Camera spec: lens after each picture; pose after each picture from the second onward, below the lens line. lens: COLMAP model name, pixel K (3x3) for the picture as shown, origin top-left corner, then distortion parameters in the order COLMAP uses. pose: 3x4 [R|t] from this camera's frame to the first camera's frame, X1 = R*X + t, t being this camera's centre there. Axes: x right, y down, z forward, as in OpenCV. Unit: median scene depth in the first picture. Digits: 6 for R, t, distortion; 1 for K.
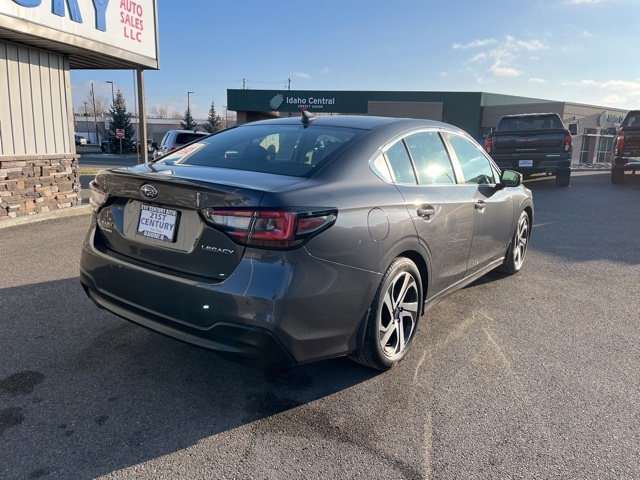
lens RADIAL K [[482.4, 0, 323.6], [0, 482.4, 238.2], [0, 0, 1]] dist [0.084180, -0.126864]
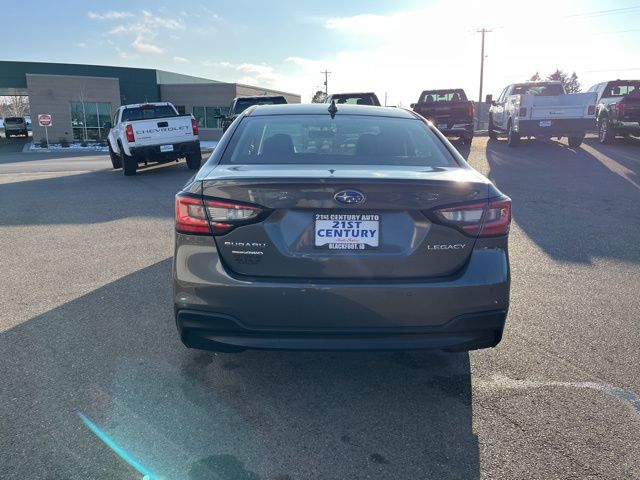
lens RADIAL K [[486.0, 0, 317.6], [0, 486.0, 239.5], [0, 0, 1]] dist [0.062674, -0.078836]
pose [[0.783289, -0.162238, 0.600115, -0.280726], [0.135215, 0.986696, 0.090263, -0.032203], [-0.606775, 0.010443, 0.794805, 0.099177]]
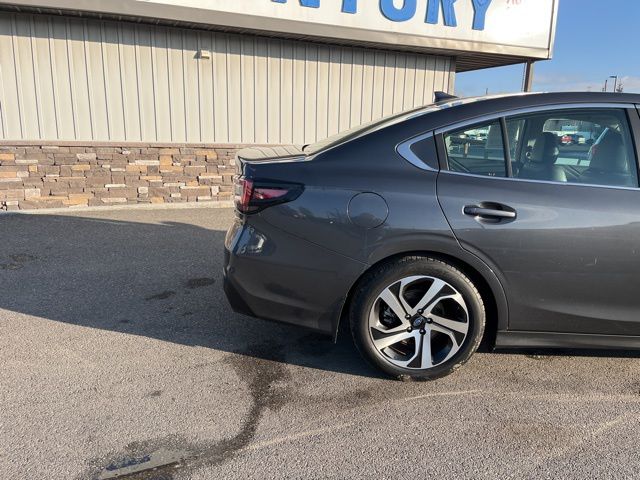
lens RADIAL K [[484.7, 0, 322.1], [0, 484.7, 238.0], [0, 0, 1]] dist [0.064553, -0.079474]
pose [[0.576698, 0.169697, -0.799139, 0.252246], [-0.169487, 0.981758, 0.086166, -0.012976], [0.799183, 0.085752, 0.594940, 0.118561]]
